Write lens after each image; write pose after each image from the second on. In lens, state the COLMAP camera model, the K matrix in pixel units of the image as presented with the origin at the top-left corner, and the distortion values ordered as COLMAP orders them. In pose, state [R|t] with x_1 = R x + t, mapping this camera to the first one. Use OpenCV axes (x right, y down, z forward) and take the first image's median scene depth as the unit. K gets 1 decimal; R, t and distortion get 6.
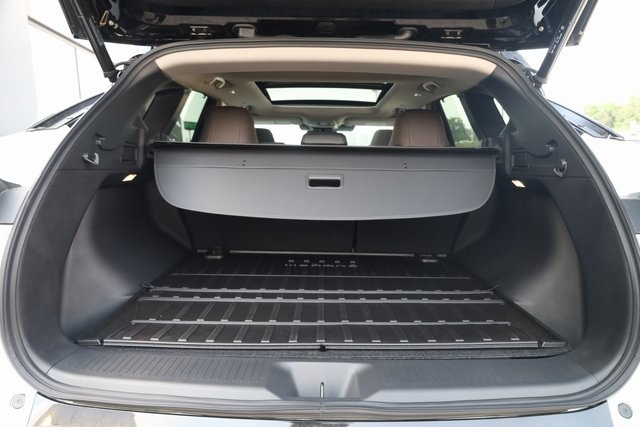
lens RADIAL K [[441.3, 0, 320.0], [0, 441.3, 213.5], [0, 0, 1]] dist [-0.001755, 0.002539]
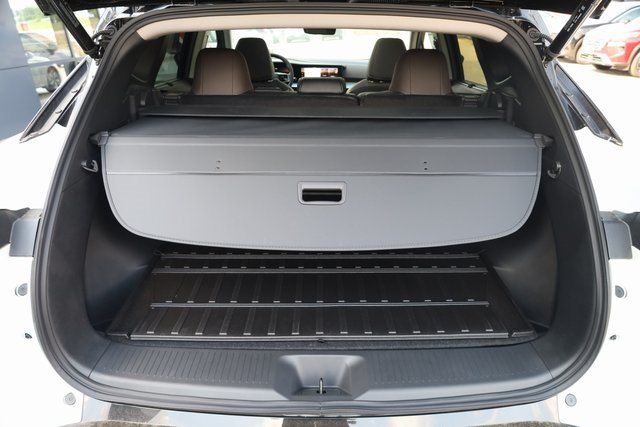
lens RADIAL K [[441.3, 0, 320.0], [0, 441.3, 213.5], [0, 0, 1]] dist [-0.001755, 0.002539]
pose [[0.999943, -0.010640, -0.000512, 0.006408], [0.010260, 0.948999, 0.315111, -0.374007], [-0.002867, -0.315099, 0.949055, 0.009714]]
